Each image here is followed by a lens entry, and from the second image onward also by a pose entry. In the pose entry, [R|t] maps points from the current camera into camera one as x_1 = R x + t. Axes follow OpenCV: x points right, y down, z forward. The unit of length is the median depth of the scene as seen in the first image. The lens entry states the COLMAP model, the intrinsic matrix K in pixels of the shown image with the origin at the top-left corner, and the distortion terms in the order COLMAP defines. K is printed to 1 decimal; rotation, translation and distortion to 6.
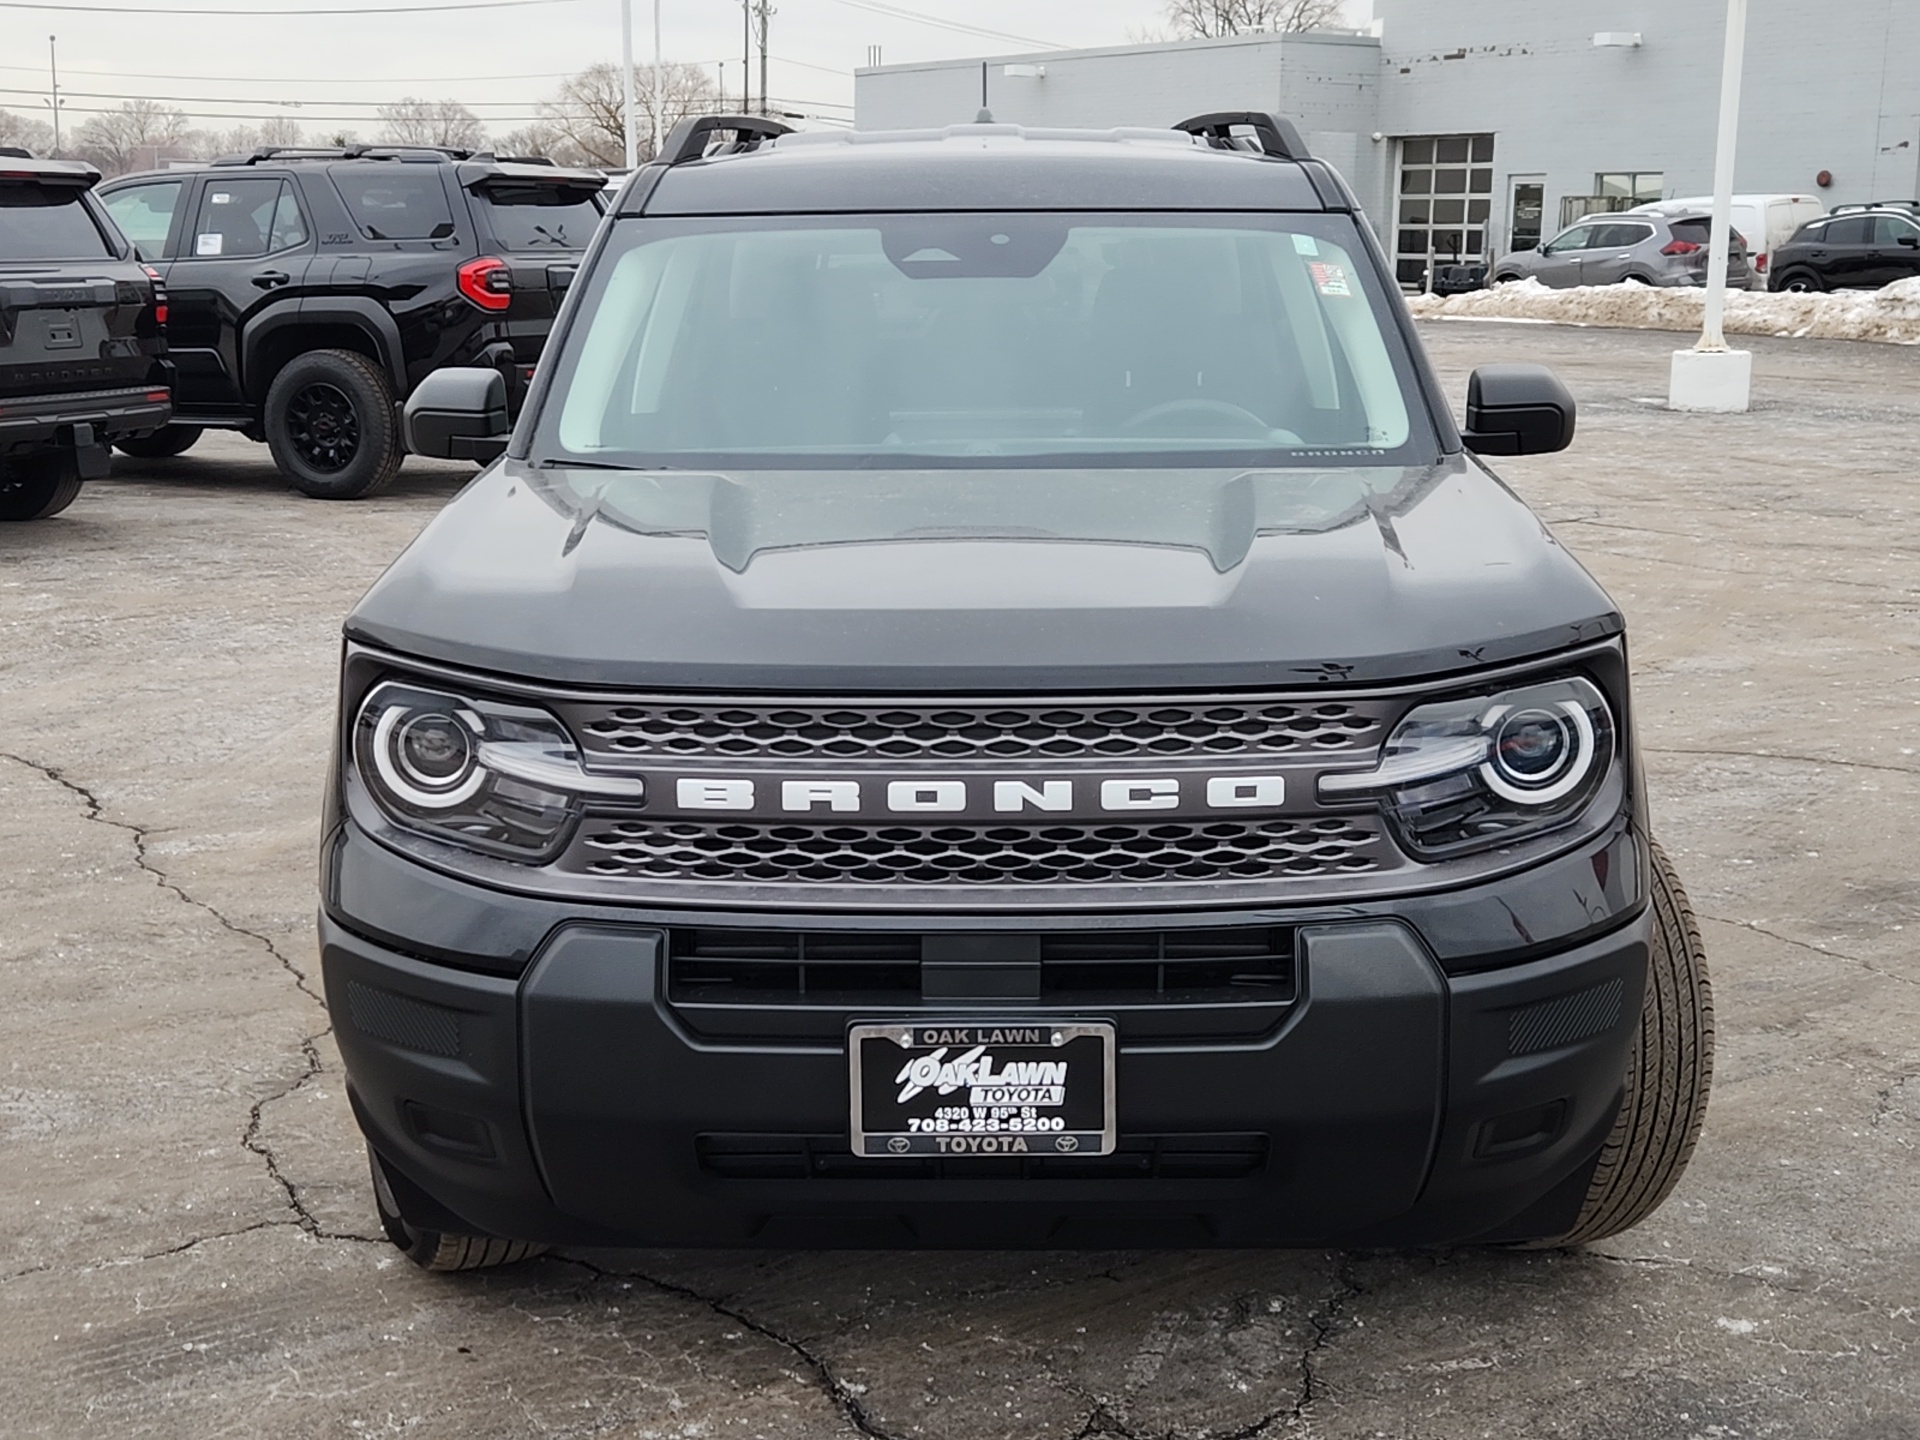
lens RADIAL K [[2551.4, 0, 989.8], [0, 2551.4, 680.8], [0, 0, 1]] dist [0.103012, -0.094744]
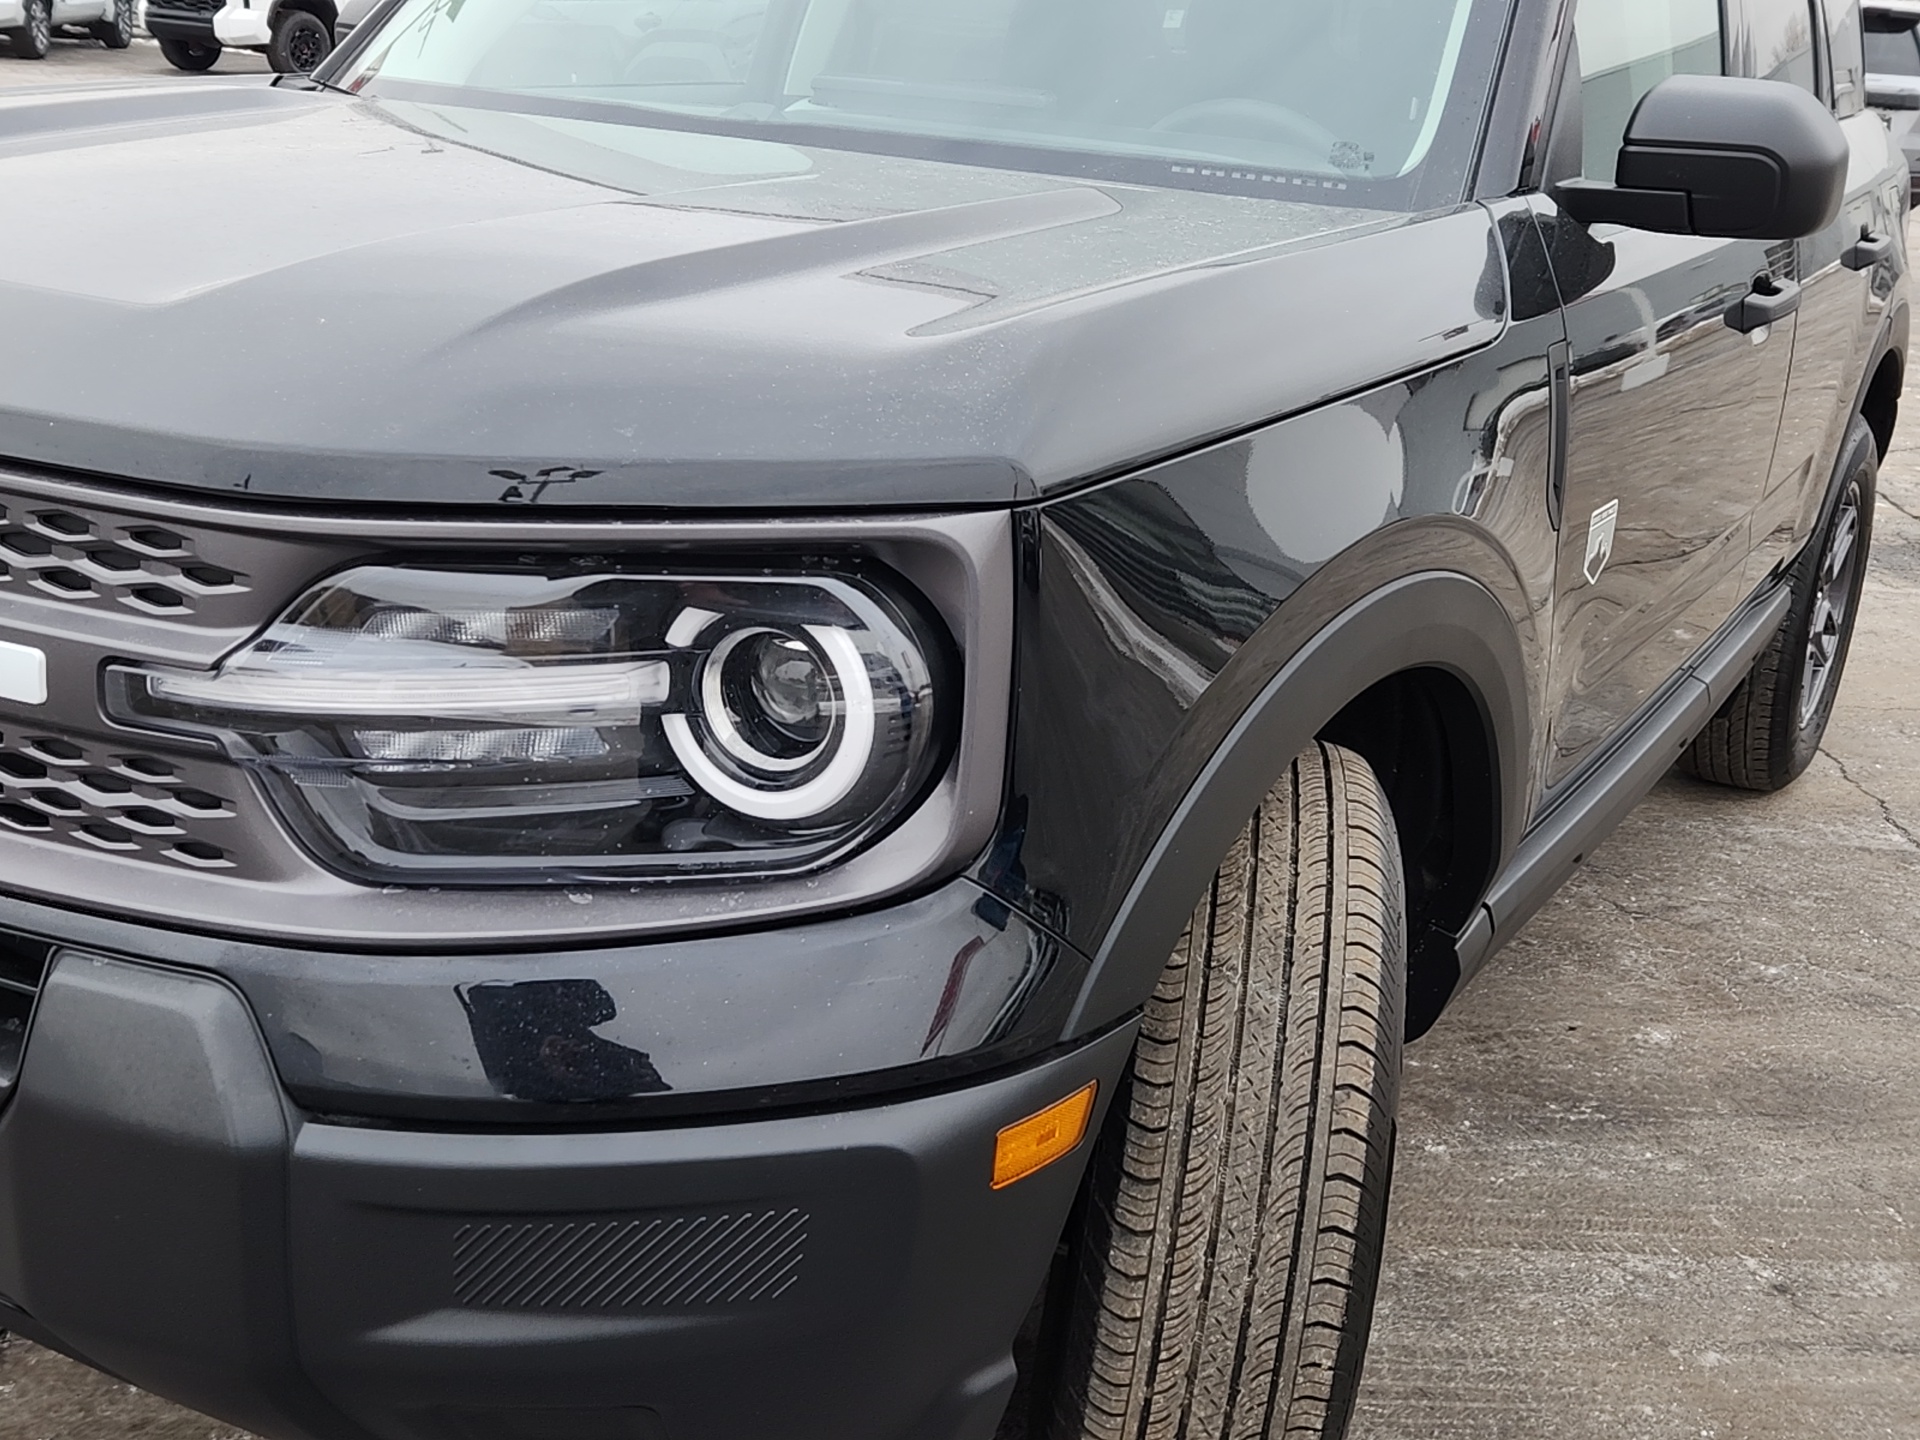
lens RADIAL K [[2199.3, 0, 960.0], [0, 2199.3, 720.0], [0, 0, 1]] dist [0.087245, -0.016455]
pose [[0.867164, 0.212294, -0.450508, 0.463262], [-0.161319, 0.975559, 0.149199, -0.042509], [0.471172, -0.056704, 0.880217, 0.692121]]
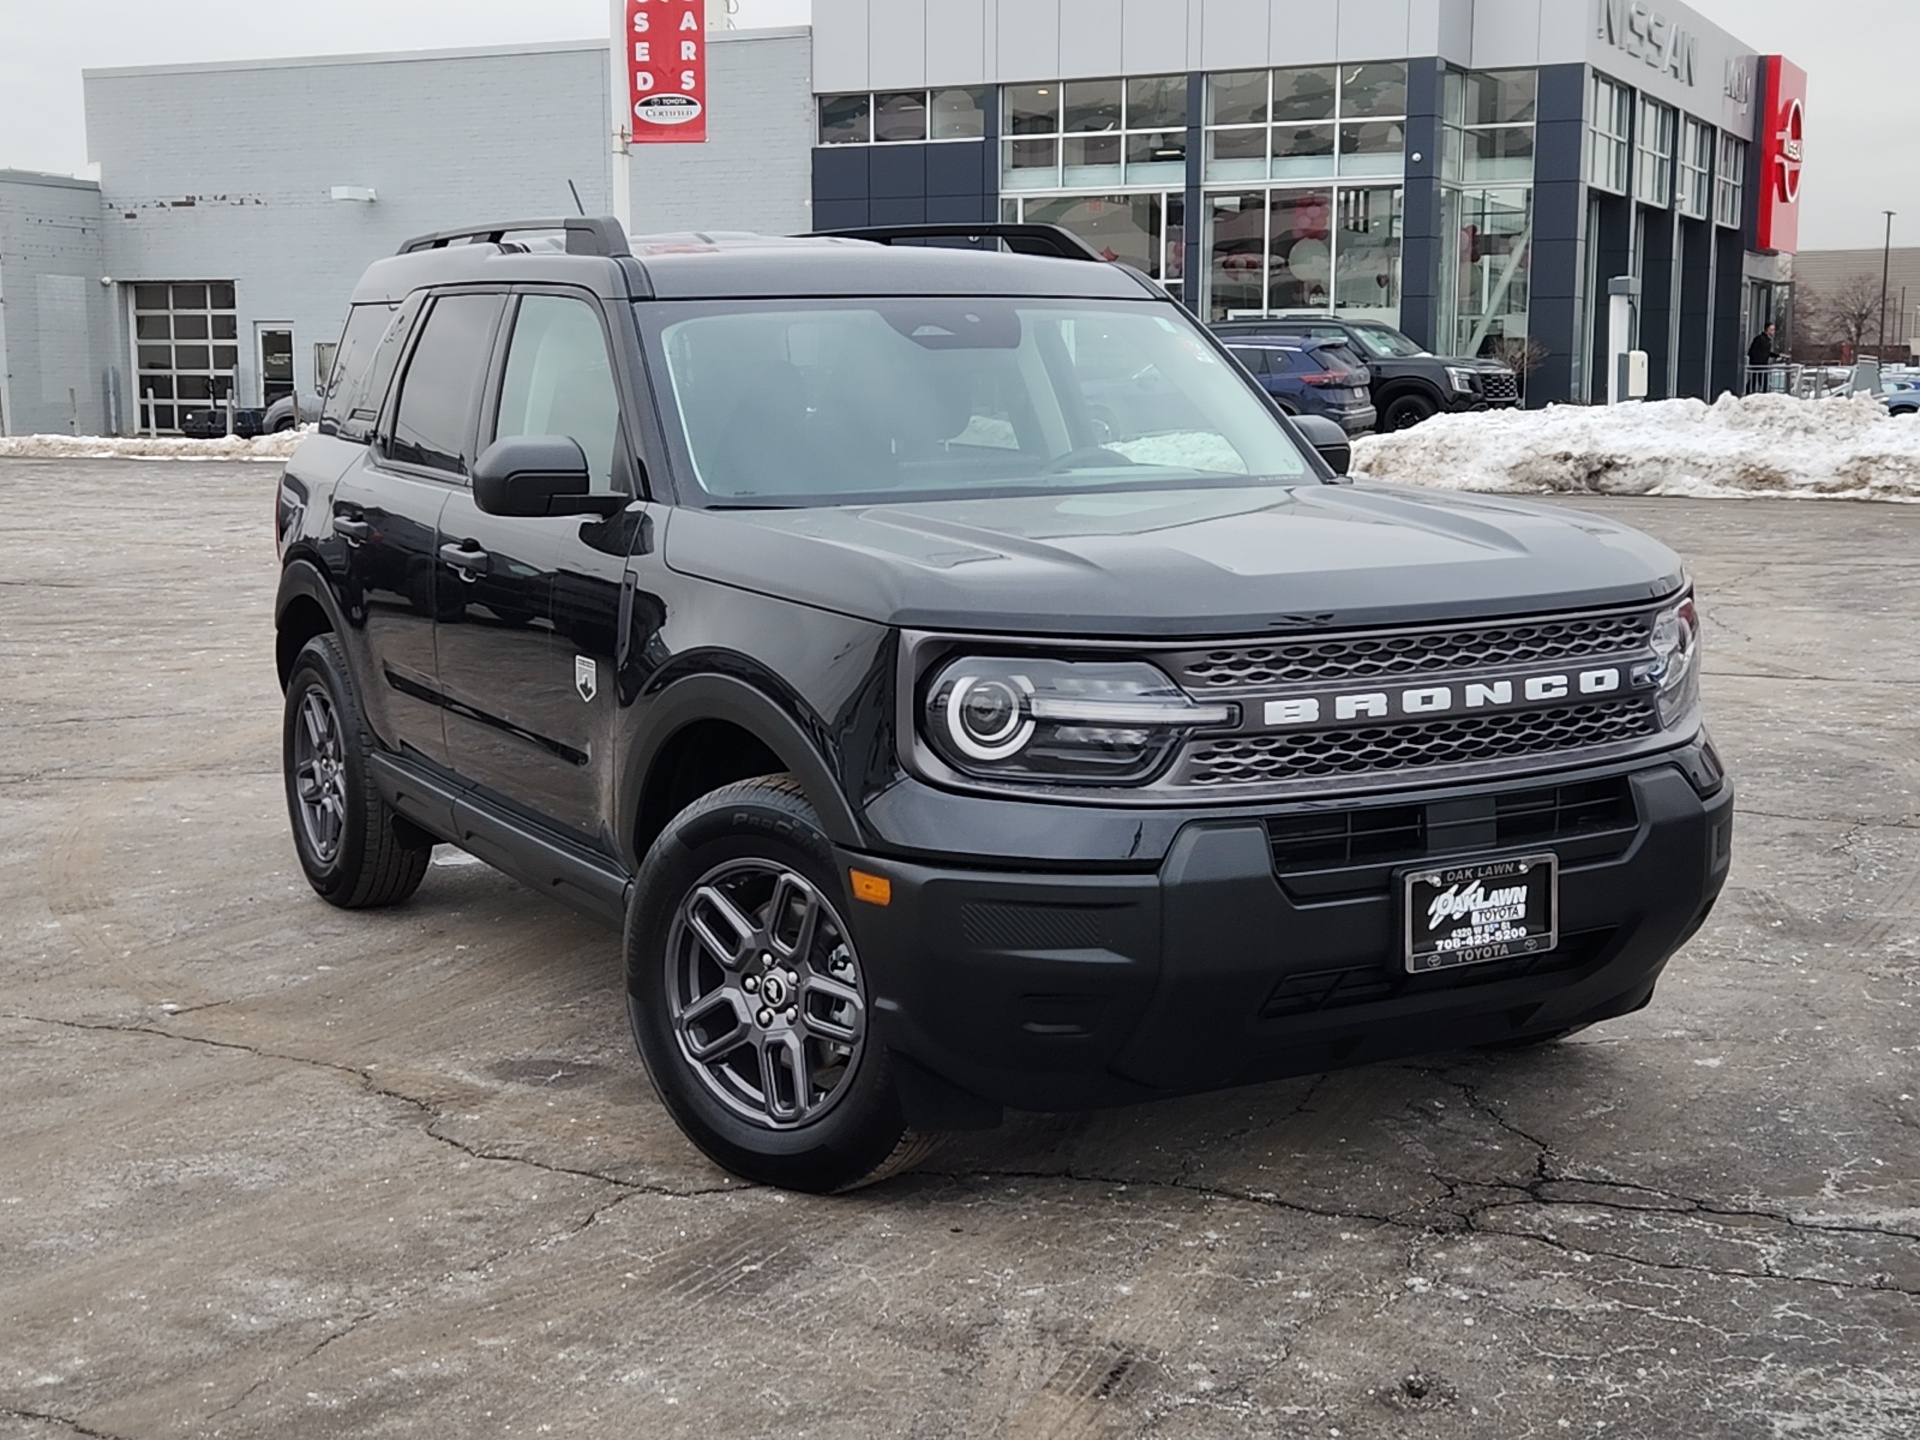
lens RADIAL K [[2551.4, 0, 989.8], [0, 2551.4, 680.8], [0, 0, 1]] dist [0.103012, -0.094744]
pose [[0.858090, -0.067220, 0.509080, -0.896387], [0.097360, 0.994710, -0.032763, 0.056090], [-0.504184, 0.077678, 0.860096, -0.046725]]
